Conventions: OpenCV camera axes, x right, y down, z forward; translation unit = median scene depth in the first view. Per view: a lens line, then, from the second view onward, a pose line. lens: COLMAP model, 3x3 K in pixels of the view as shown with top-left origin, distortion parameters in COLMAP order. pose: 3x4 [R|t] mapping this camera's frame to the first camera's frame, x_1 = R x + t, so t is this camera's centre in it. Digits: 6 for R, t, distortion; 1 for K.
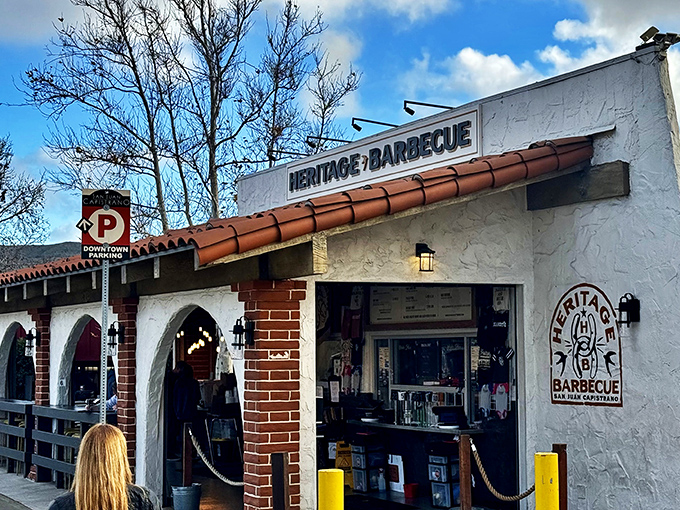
lens RADIAL K [[1364.7, 0, 340.0], [0, 1364.7, 255.0], [0, 0, 1]] dist [-0.058454, 0.268954]
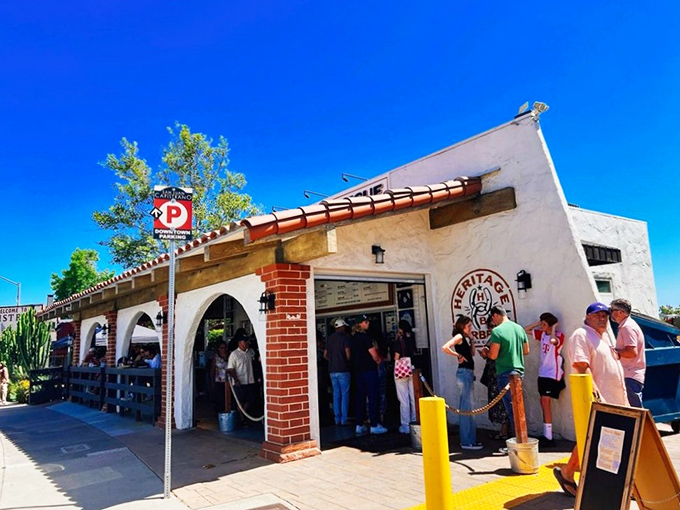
lens RADIAL K [[528.4, 0, 322.9], [0, 528.4, 254.8], [0, 0, 1]] dist [0.001901, -0.001498]
pose [[0.985303, -0.002346, 0.170799, -0.104351], [0.019677, 0.994808, -0.099851, 0.062534], [-0.169678, 0.101745, 0.980233, 0.432554]]
